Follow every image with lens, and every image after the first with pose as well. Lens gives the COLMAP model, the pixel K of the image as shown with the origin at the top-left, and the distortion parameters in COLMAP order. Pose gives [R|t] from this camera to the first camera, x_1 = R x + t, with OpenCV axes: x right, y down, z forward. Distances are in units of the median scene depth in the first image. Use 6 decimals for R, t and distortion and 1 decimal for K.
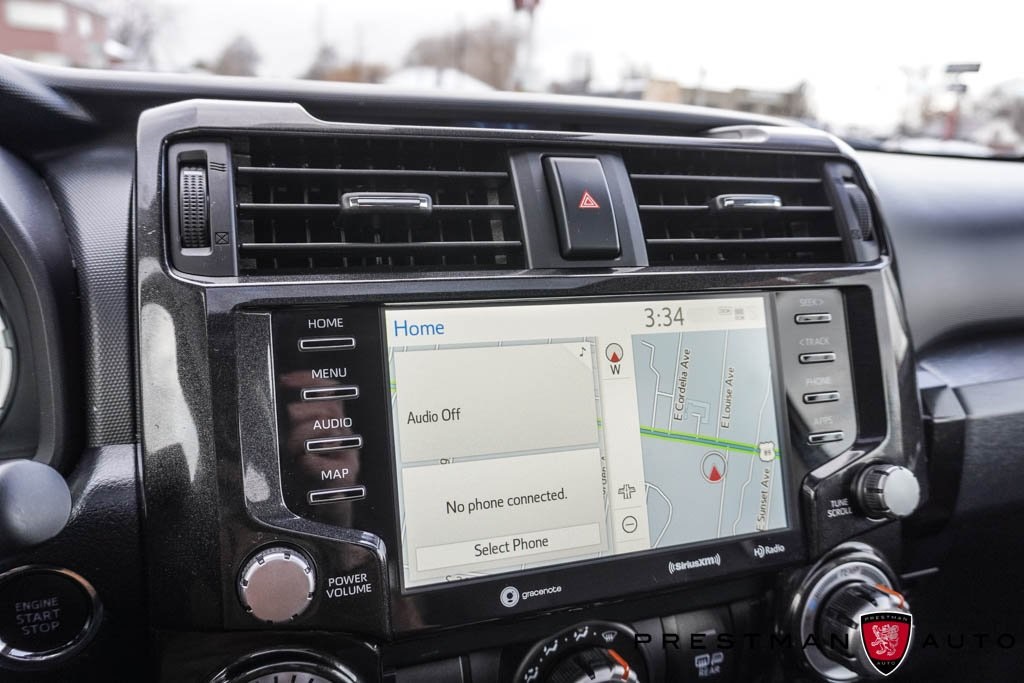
lens RADIAL K [[786.0, 0, 512.0], [0, 786.0, 341.5], [0, 0, 1]] dist [-0.024817, -0.003215]
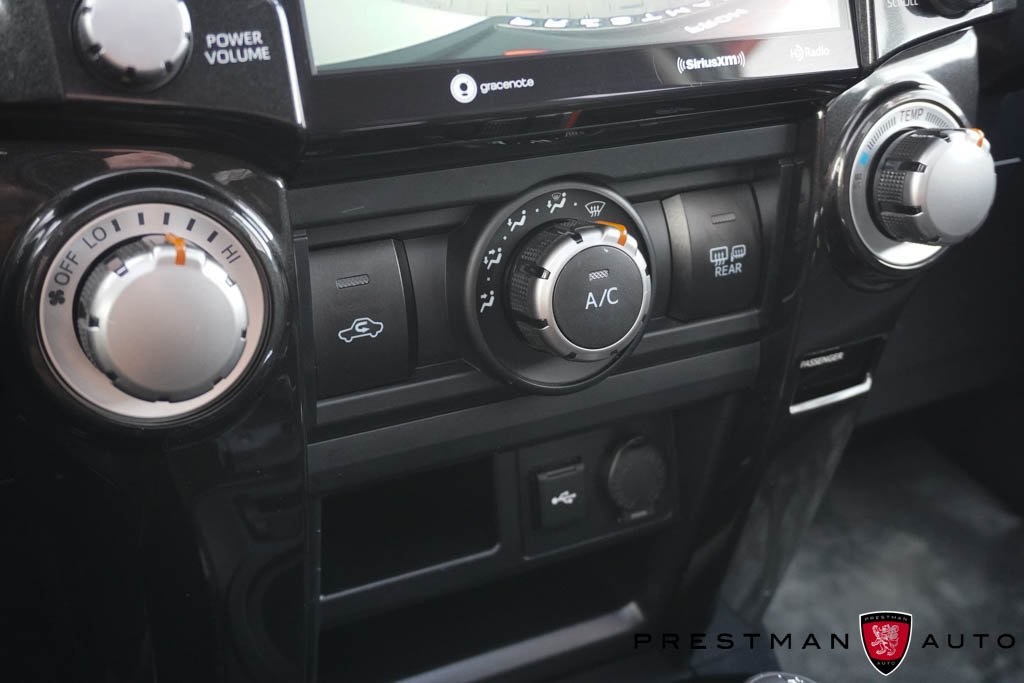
lens RADIAL K [[1140.5, 0, 512.0], [0, 1140.5, 341.5], [0, 0, 1]] dist [-0.012577, 0.005242]
pose [[0.992099, -0.079451, 0.097090, -0.071227], [0.060846, 0.981516, 0.181450, 0.334395], [-0.109712, -0.174109, 0.978596, -0.050562]]
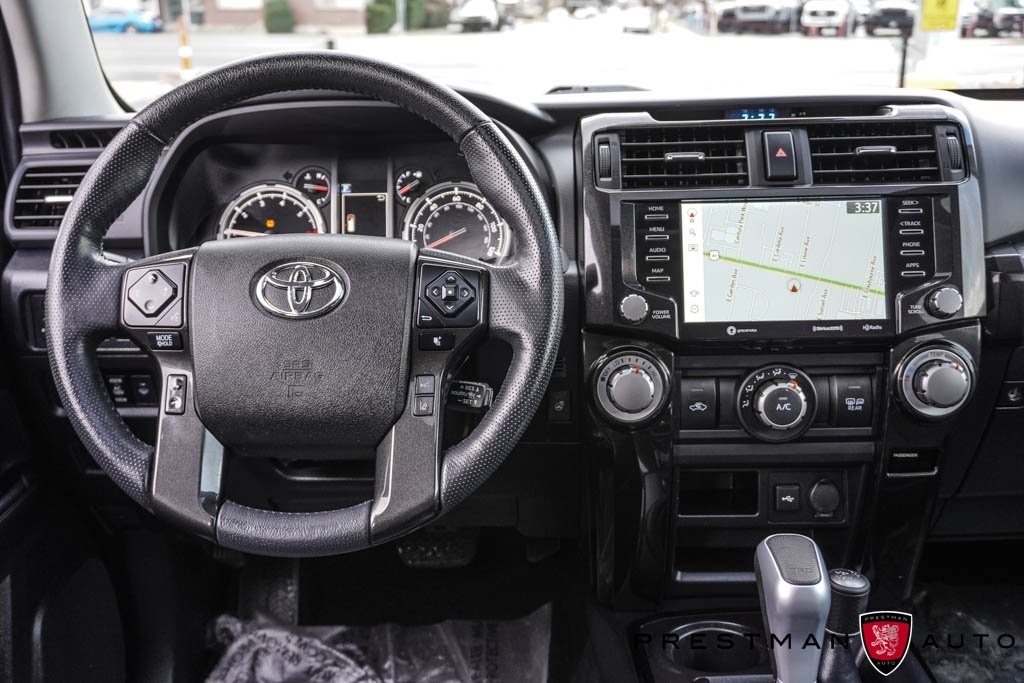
lens RADIAL K [[1037.0, 0, 509.8], [0, 1037.0, 365.0], [0, 0, 1]] dist [-0.000321, -0.003893]
pose [[0.929604, 0.044037, -0.365920, 0.458083], [-0.030810, 0.998646, 0.041909, 0.291336], [0.367270, -0.027685, 0.929702, -1.844688]]
